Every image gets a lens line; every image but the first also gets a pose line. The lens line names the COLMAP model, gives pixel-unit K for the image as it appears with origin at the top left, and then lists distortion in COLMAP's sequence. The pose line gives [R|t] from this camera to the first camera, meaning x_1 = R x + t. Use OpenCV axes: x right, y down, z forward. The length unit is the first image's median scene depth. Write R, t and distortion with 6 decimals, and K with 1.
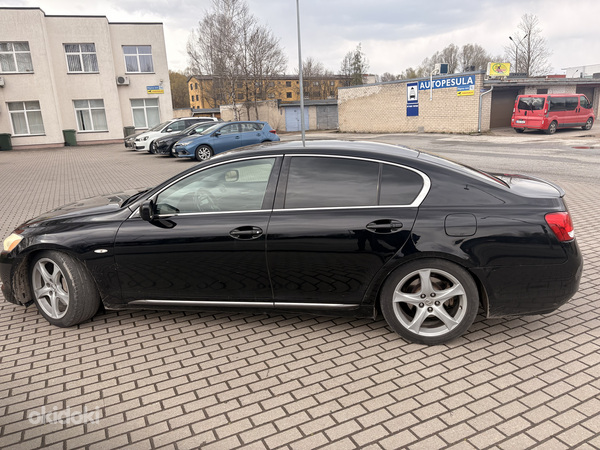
lens RADIAL K [[451.5, 0, 300.3], [0, 451.5, 226.4], [0, 0, 1]] dist [0.042197, -0.041564]
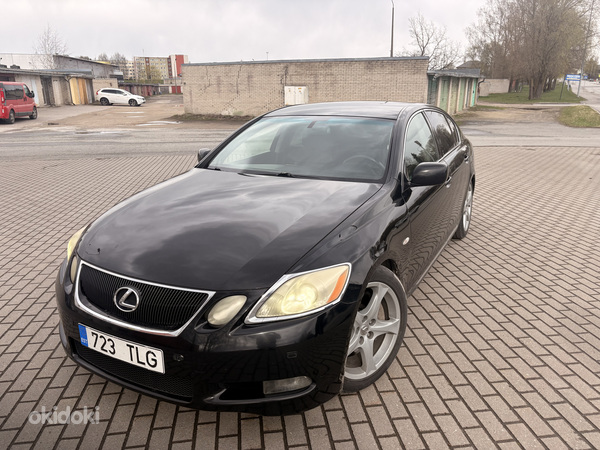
lens RADIAL K [[451.5, 0, 300.9], [0, 451.5, 226.5], [0, 0, 1]] dist [0.042197, -0.041564]
pose [[0.338546, -0.239700, 0.909907, -1.227509], [0.228543, 0.958999, 0.167599, -0.140156], [-0.912773, 0.151213, 0.379447, 0.908926]]
